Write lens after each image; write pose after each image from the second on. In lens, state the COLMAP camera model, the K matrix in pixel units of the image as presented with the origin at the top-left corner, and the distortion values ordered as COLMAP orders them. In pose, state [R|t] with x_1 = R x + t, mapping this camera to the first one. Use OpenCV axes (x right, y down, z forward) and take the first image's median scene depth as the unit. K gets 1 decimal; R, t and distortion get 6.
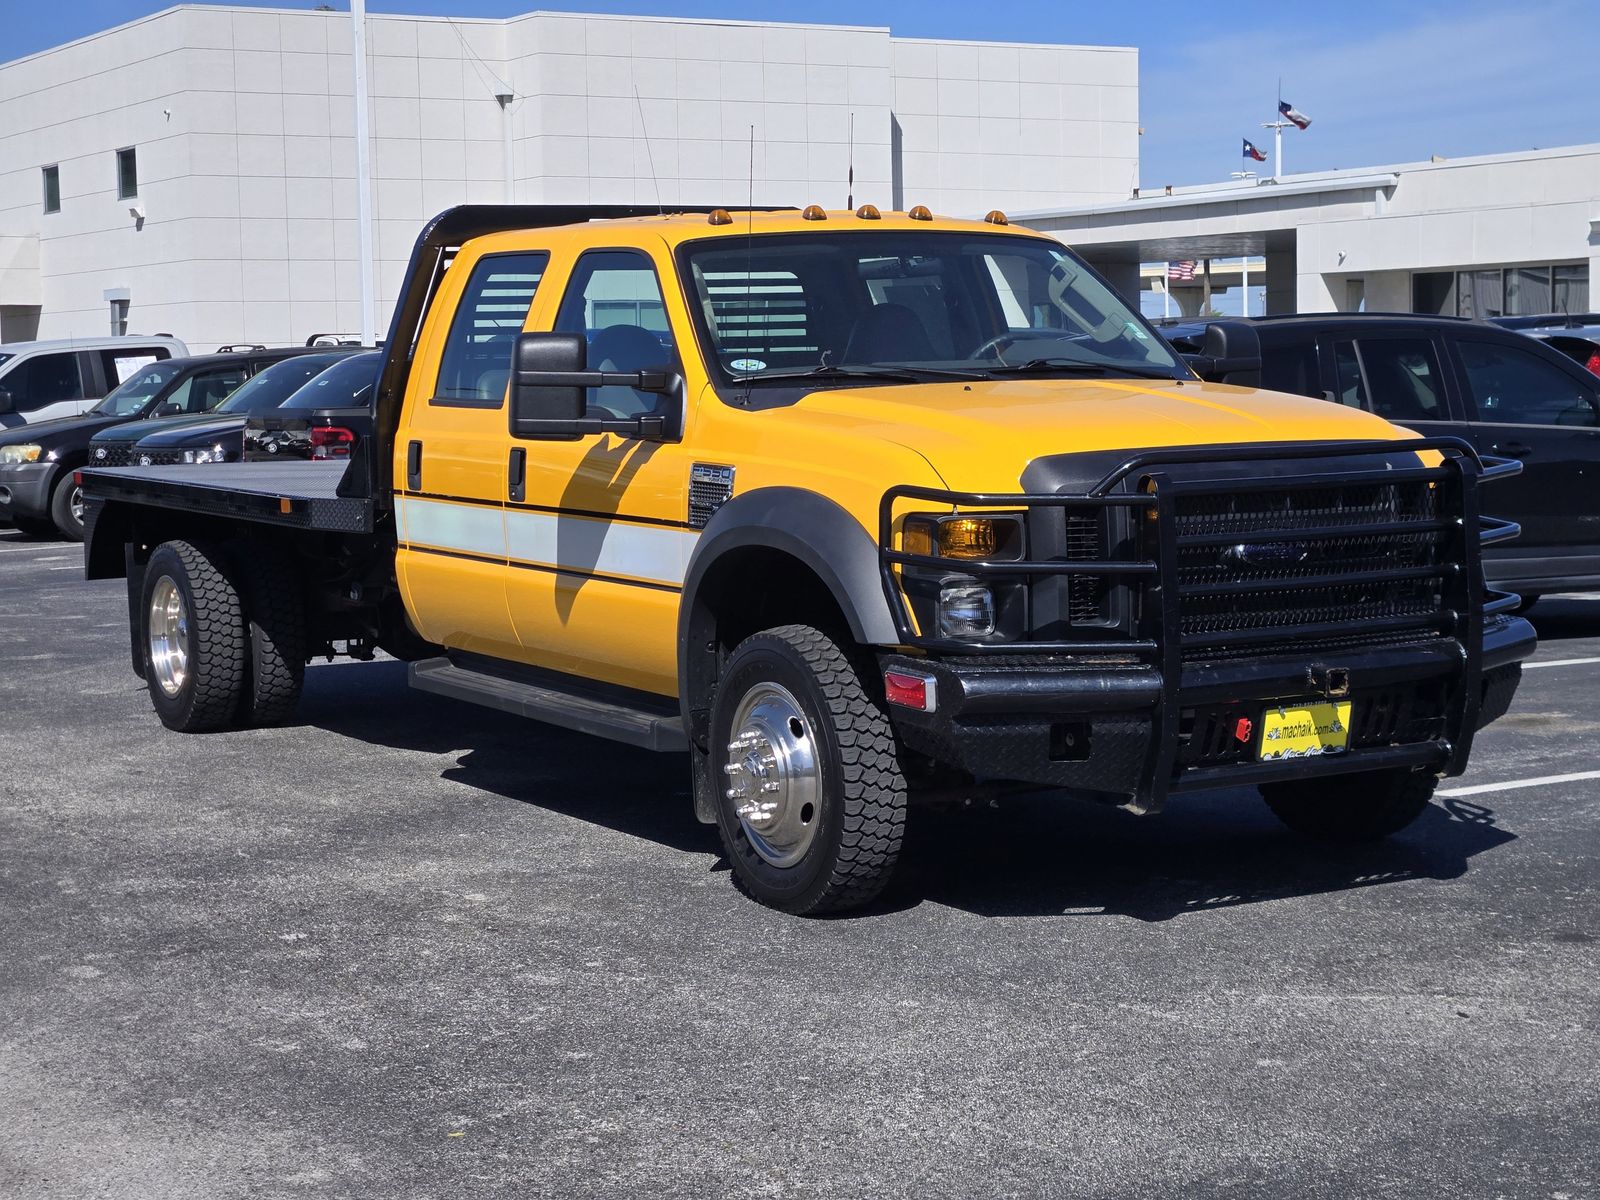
lens RADIAL K [[2884.9, 0, 800.0], [0, 2884.9, 600.0], [0, 0, 1]] dist [-0.005141, 0.265968]
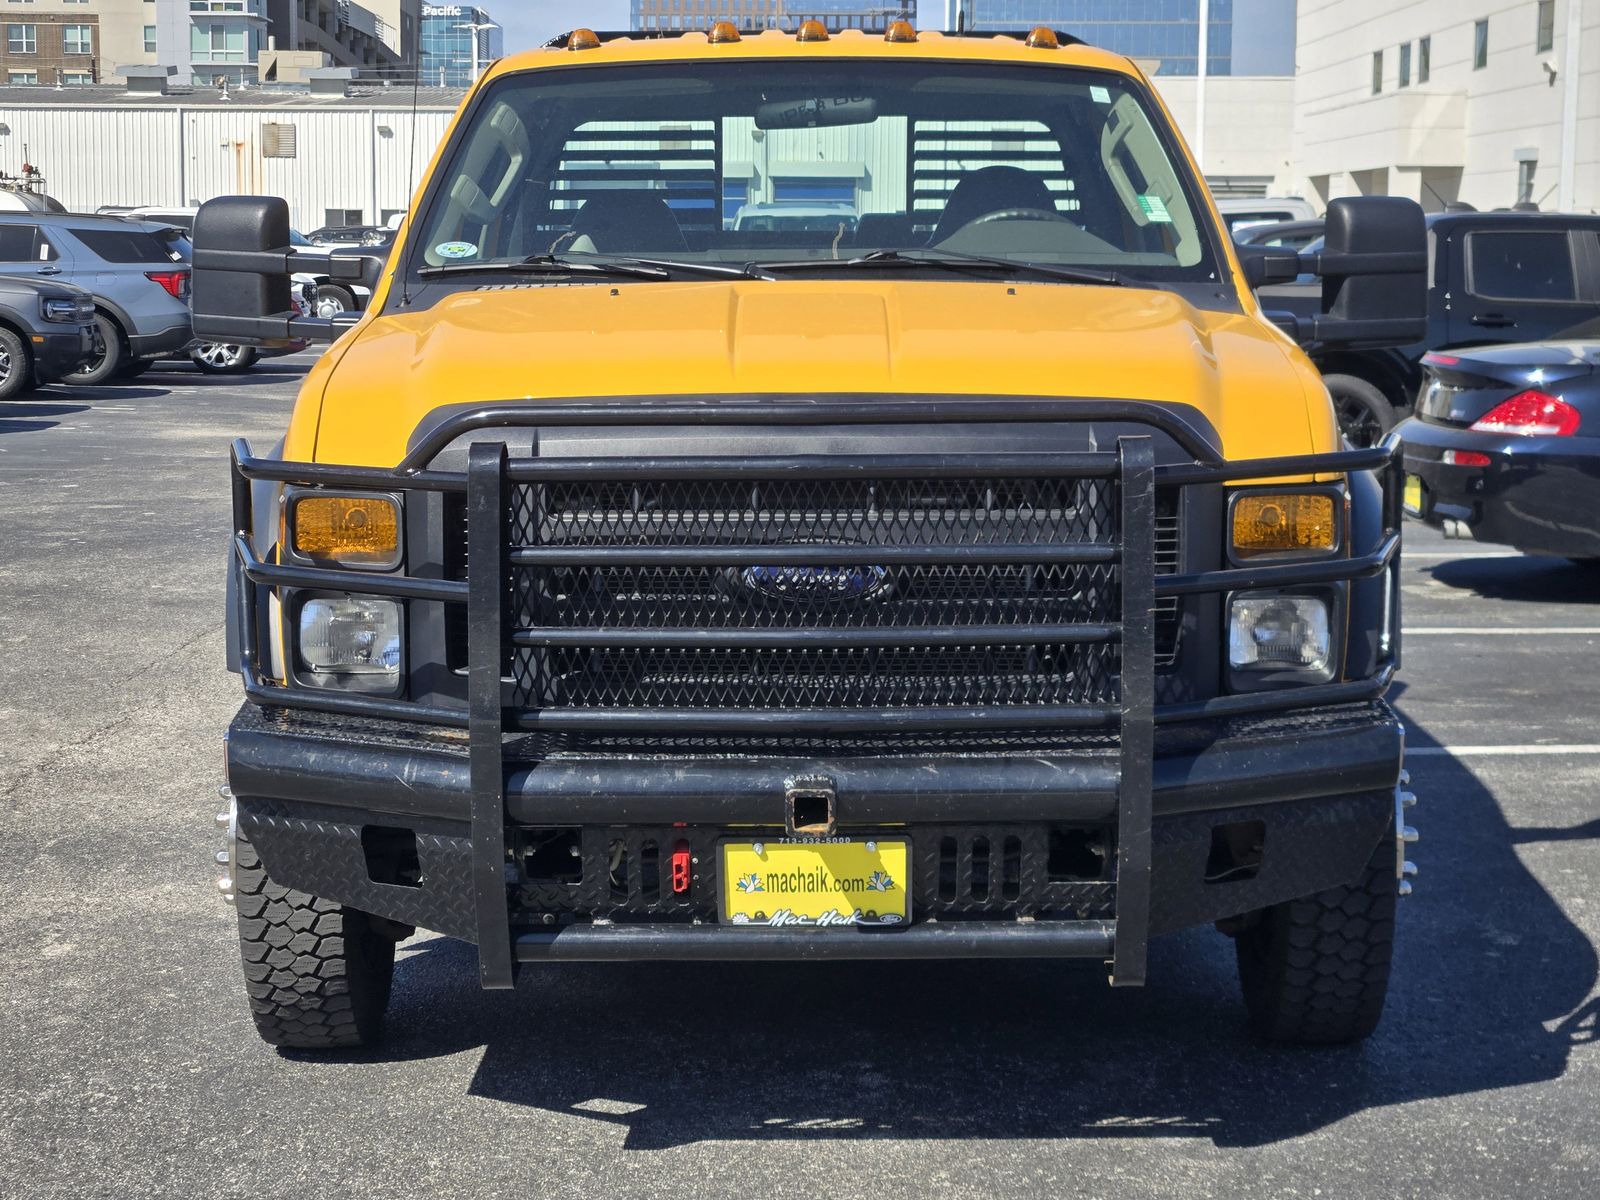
lens RADIAL K [[2884.9, 0, 800.0], [0, 2884.9, 600.0], [0, 0, 1]] dist [-0.005141, 0.265968]
pose [[0.854285, 0.081316, -0.513405, 0.462660], [-0.056906, 0.996382, 0.063124, -0.049467], [0.516681, -0.024710, 0.855821, 0.474568]]
